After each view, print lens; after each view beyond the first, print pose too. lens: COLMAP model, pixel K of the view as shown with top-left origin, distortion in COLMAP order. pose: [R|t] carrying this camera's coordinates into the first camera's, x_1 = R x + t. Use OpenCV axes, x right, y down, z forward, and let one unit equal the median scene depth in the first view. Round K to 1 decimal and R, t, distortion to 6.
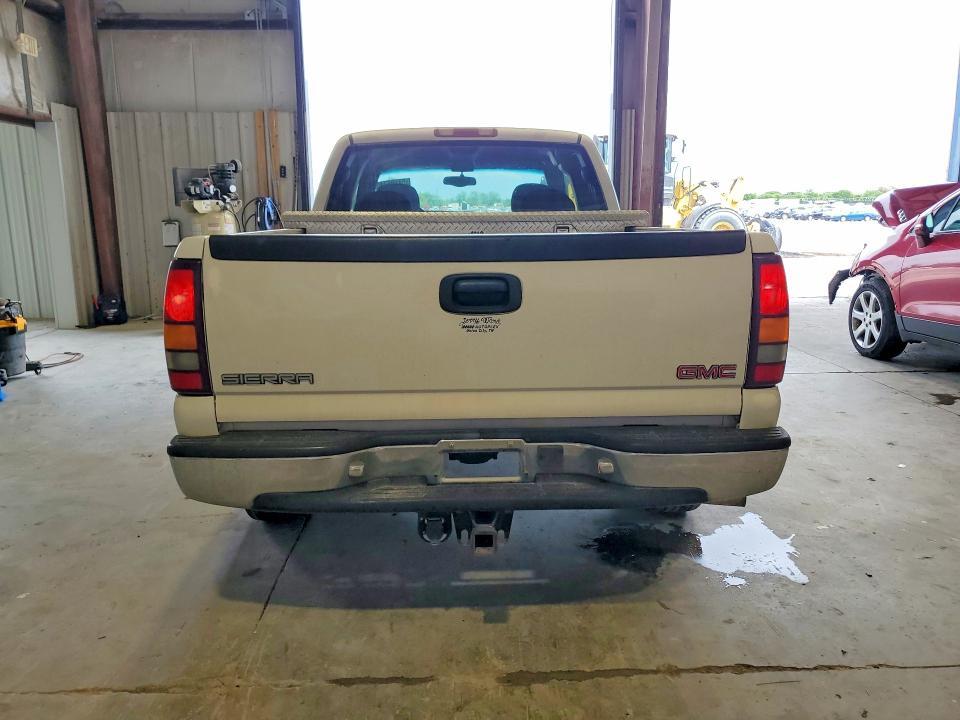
lens RADIAL K [[740.4, 0, 479.5], [0, 740.4, 364.7], [0, 0, 1]] dist [0.024984, -0.010315]
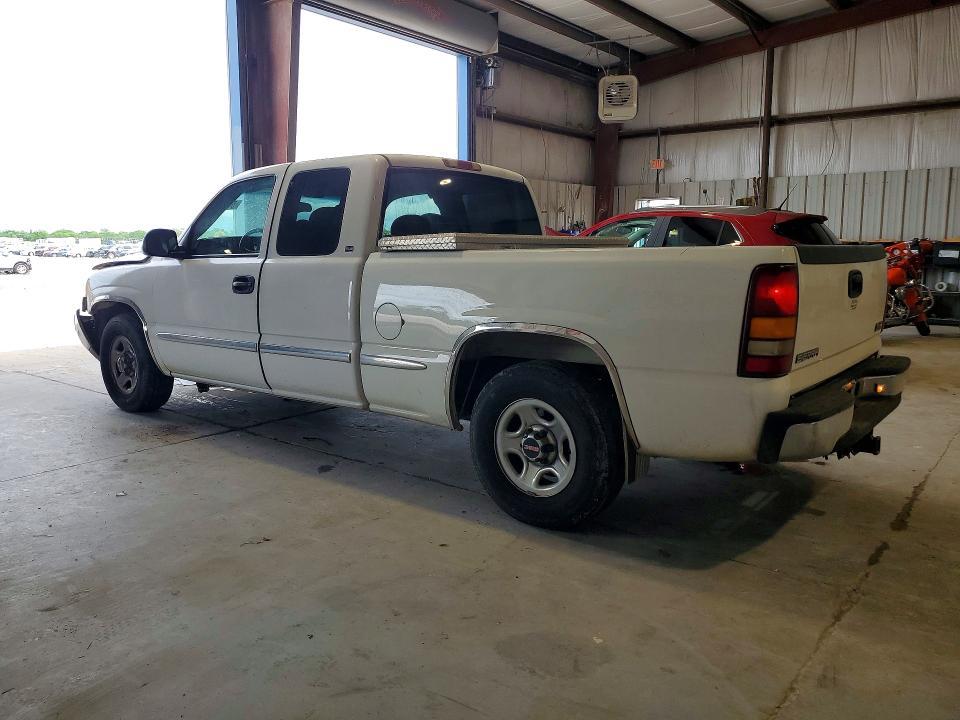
lens RADIAL K [[740.4, 0, 476.4], [0, 740.4, 356.6], [0, 0, 1]] dist [0.024984, -0.010315]
pose [[0.649102, -0.103833, 0.753582, -1.319446], [0.150599, 0.988574, 0.006492, -0.058675], [-0.745645, 0.109275, 0.657322, 0.465931]]
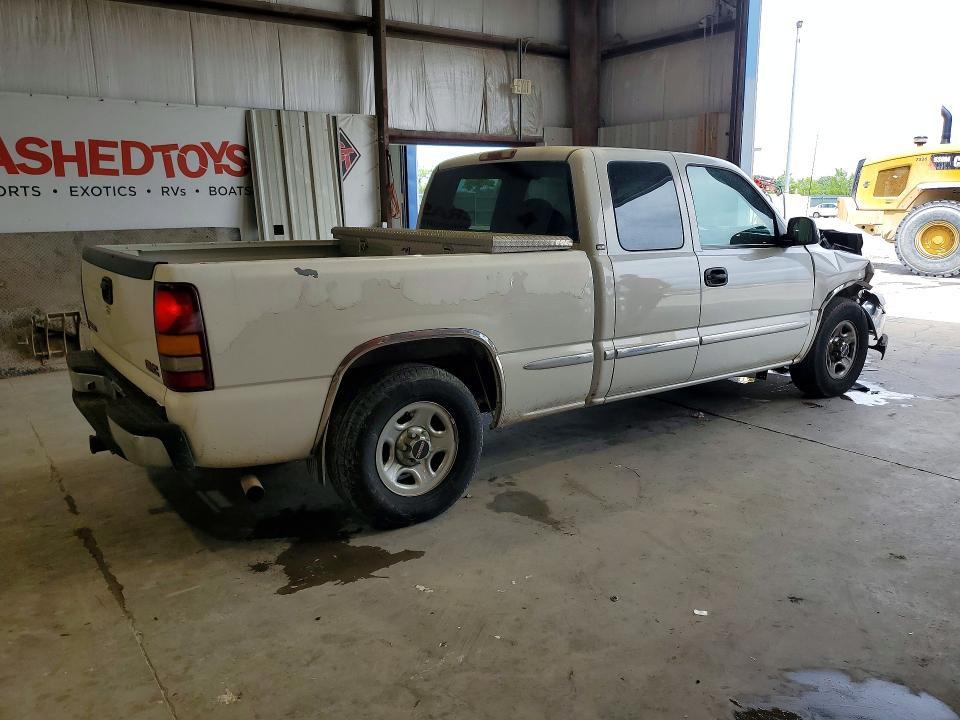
lens RADIAL K [[740.4, 0, 477.3], [0, 740.4, 357.6], [0, 0, 1]] dist [0.024984, -0.010315]
pose [[0.562560, 0.174882, -0.808048, 1.396965], [-0.165039, 0.981455, 0.097512, -0.194408], [0.810116, 0.078503, 0.580990, 0.571011]]
